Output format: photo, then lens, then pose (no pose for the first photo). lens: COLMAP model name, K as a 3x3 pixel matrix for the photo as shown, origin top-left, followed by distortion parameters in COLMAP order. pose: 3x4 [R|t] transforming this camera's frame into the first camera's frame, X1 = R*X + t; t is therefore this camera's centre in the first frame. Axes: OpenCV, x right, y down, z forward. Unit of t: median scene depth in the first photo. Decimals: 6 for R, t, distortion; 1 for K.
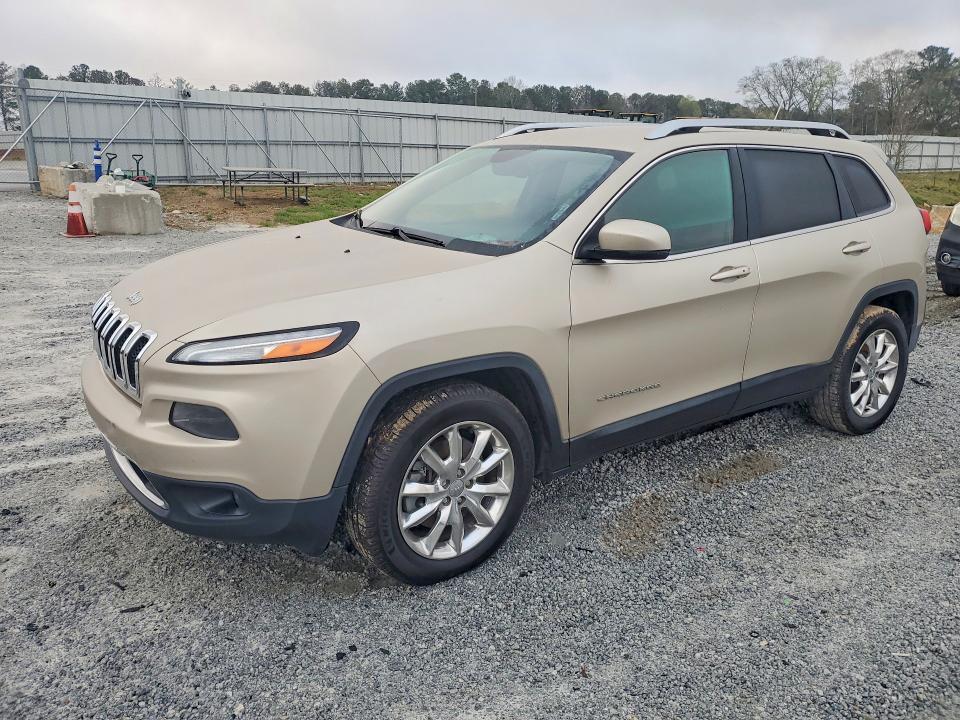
lens RADIAL K [[819.7, 0, 467.3], [0, 819.7, 359.4], [0, 0, 1]] dist [0.043205, -0.002872]
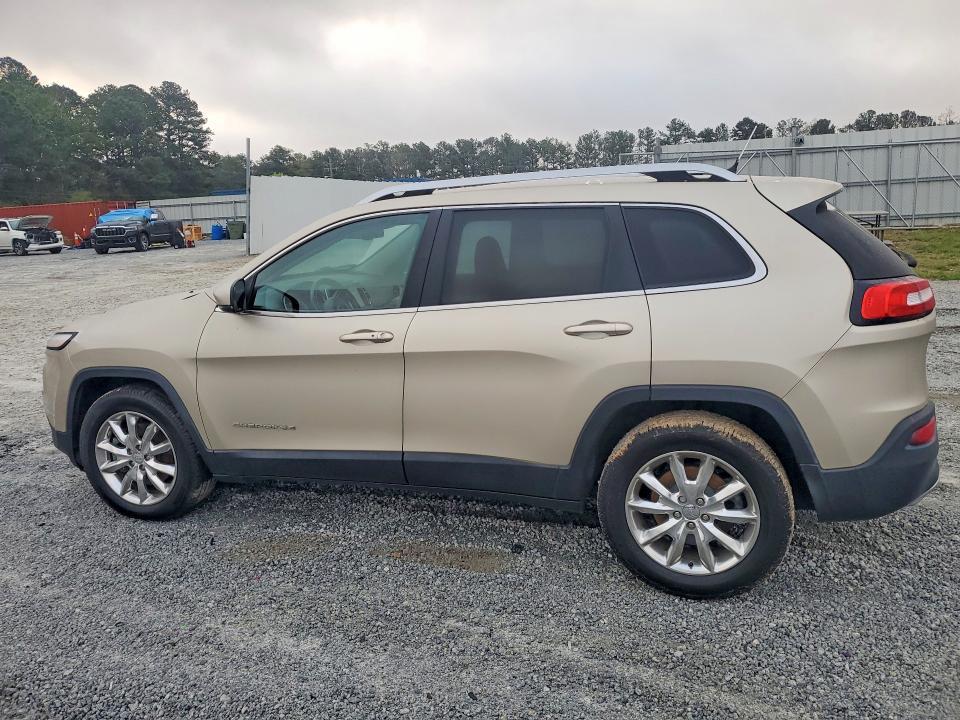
lens RADIAL K [[819.7, 0, 467.3], [0, 819.7, 359.4], [0, 0, 1]] dist [0.043205, -0.002872]
pose [[0.516146, 0.124436, -0.847413, 0.992855], [-0.163071, 0.985569, 0.045399, -0.114462], [0.840833, 0.114756, 0.528990, 0.464755]]
